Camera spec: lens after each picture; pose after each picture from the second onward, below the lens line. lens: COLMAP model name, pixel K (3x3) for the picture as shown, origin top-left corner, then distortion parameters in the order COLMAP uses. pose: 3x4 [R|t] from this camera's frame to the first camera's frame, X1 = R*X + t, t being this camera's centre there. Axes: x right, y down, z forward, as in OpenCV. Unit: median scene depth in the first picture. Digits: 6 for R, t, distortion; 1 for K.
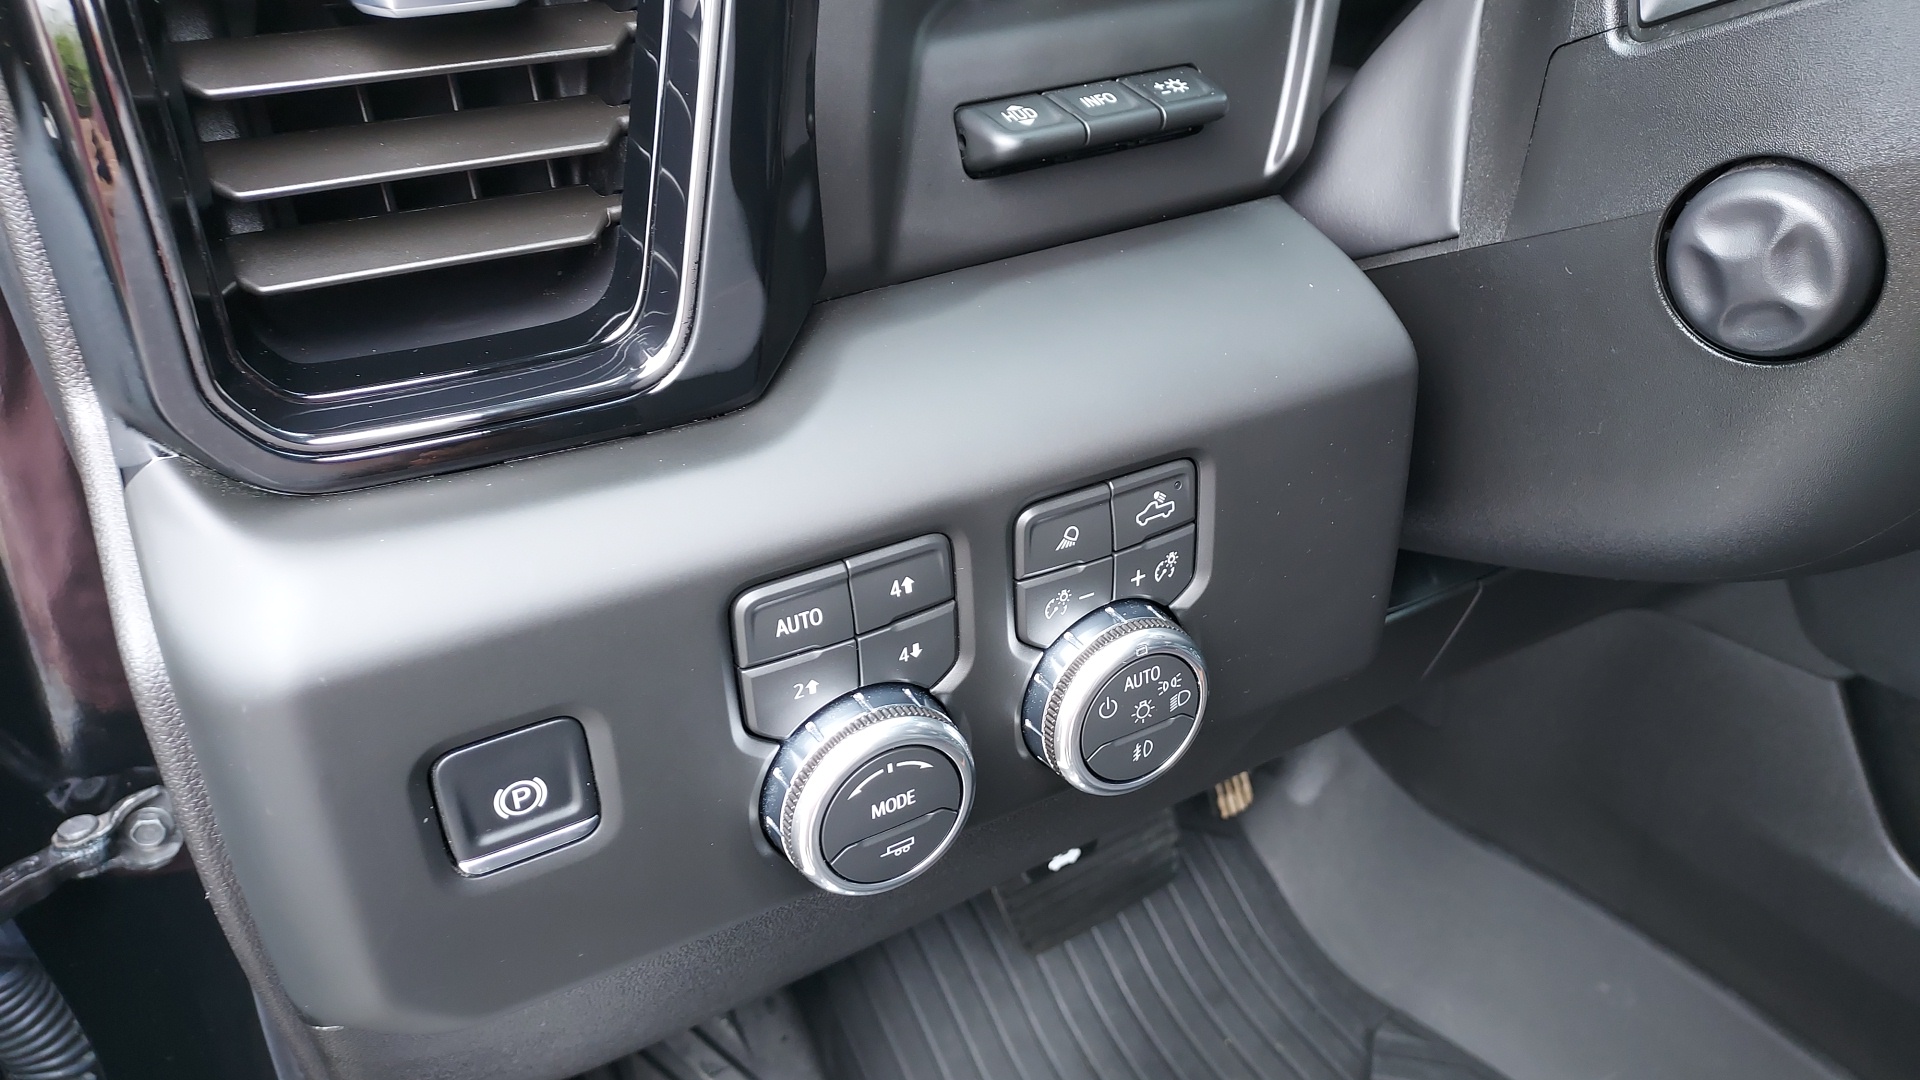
lens RADIAL K [[1410.2, 0, 987.0], [0, 1410.2, 524.2], [0, 0, 1]] dist [0.057303, -0.037332]
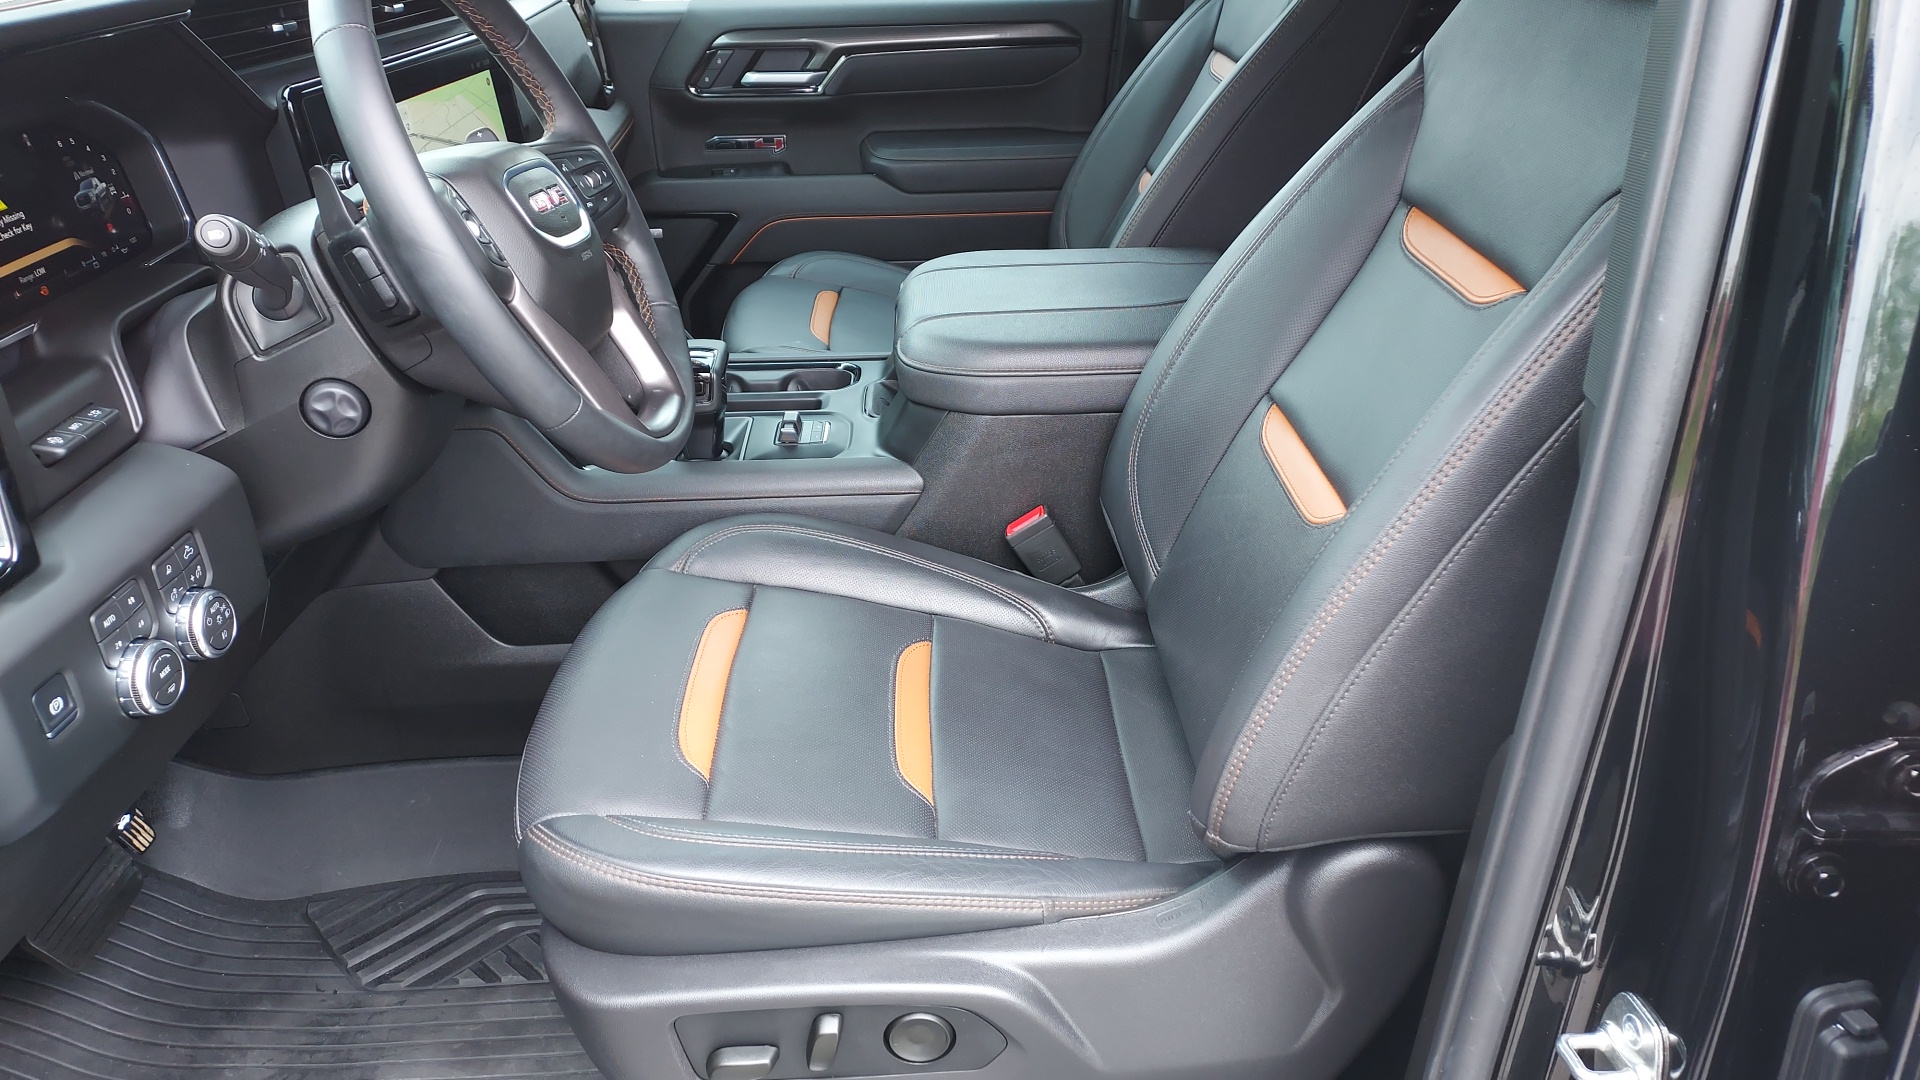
lens RADIAL K [[1410.2, 0, 987.0], [0, 1410.2, 524.2], [0, 0, 1]] dist [0.057303, -0.037332]
pose [[0.505669, -0.366466, 0.781026, -1.233643], [0.430296, 0.891790, 0.139846, 0.218583], [-0.747760, 0.265356, 0.608639, -1.857166]]
